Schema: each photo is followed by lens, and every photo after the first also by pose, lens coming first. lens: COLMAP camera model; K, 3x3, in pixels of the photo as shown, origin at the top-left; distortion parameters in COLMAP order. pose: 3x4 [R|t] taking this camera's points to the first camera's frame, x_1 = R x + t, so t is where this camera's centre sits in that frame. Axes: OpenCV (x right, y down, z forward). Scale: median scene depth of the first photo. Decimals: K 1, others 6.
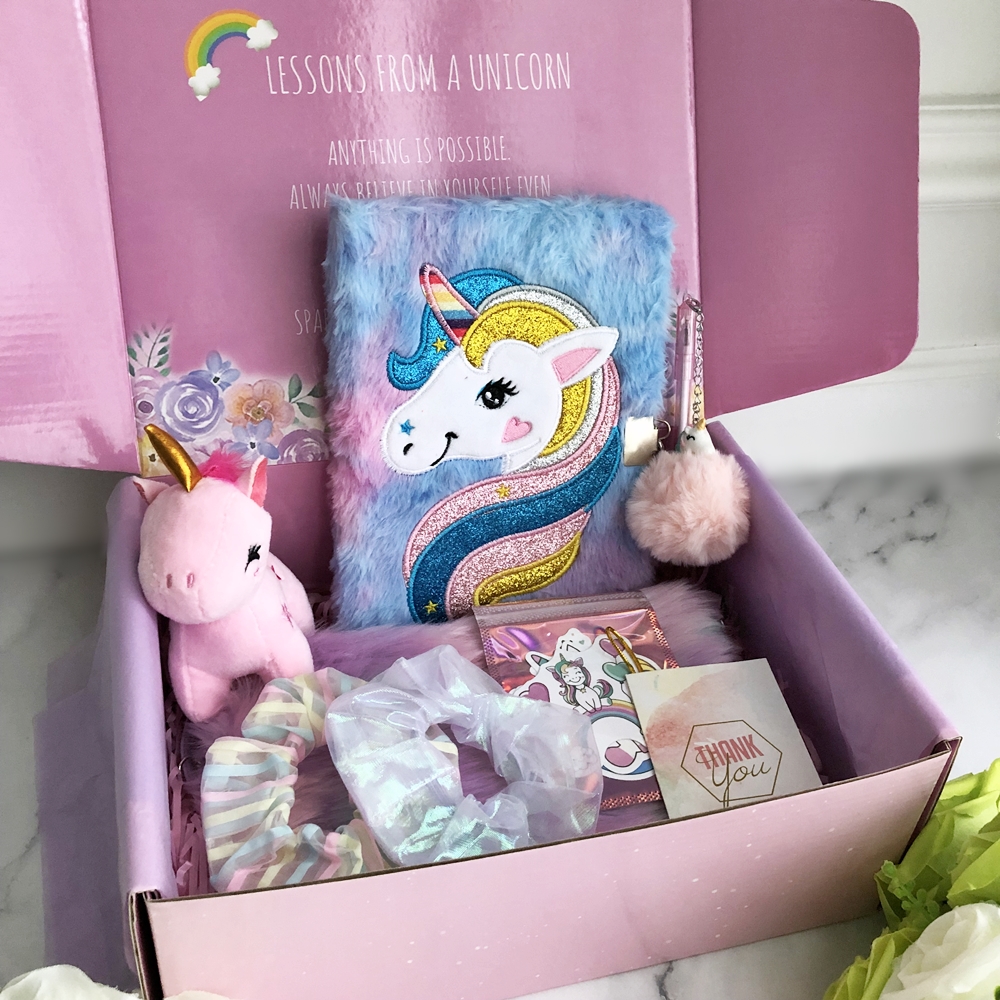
lens RADIAL K [[1086.1, 0, 501.8], [0, 1086.1, 491.4], [0, 0, 1]] dist [0.032943, 0.000000]
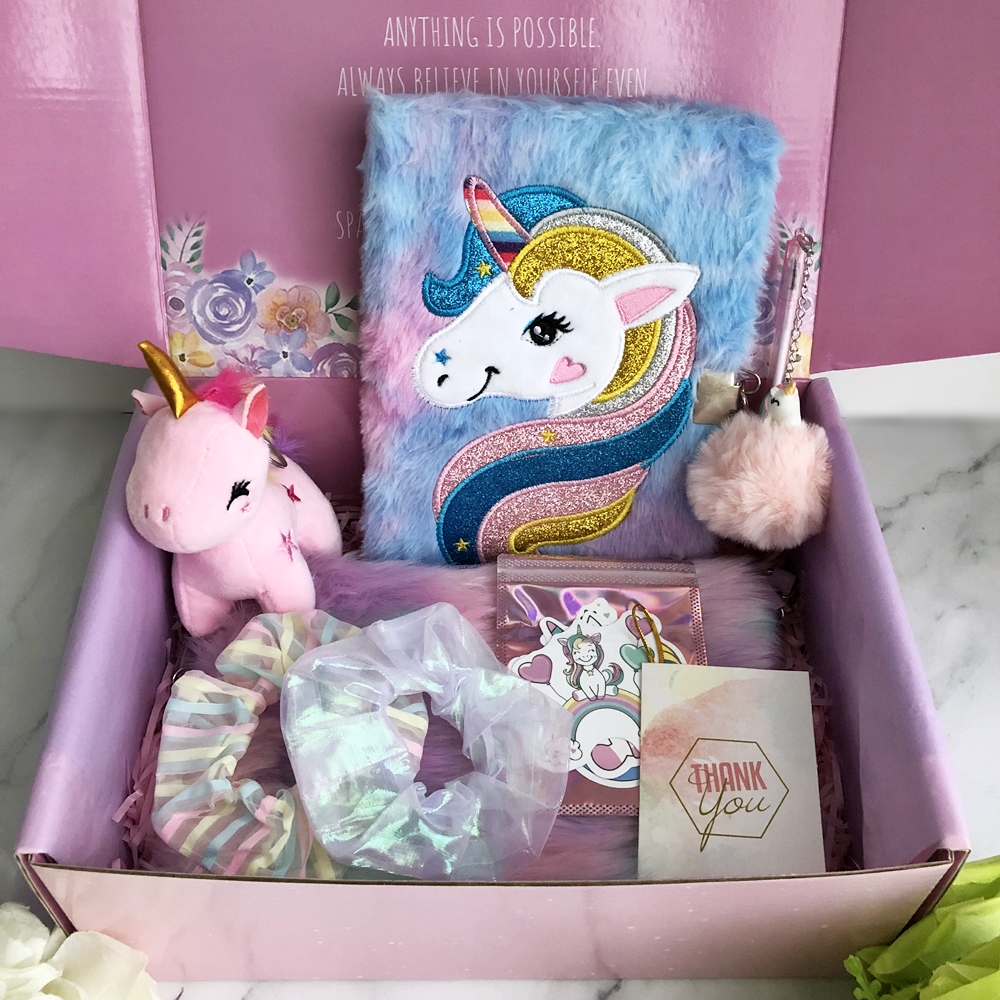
lens RADIAL K [[1086.1, 0, 490.9], [0, 1086.1, 500.4], [0, 0, 1]] dist [0.032943, 0.000000]
pose [[0.966141, 0.150321, -0.209702, 0.159931], [-0.108730, 0.974266, 0.197440, -0.126452], [0.233985, -0.167954, 0.957623, 0.126017]]
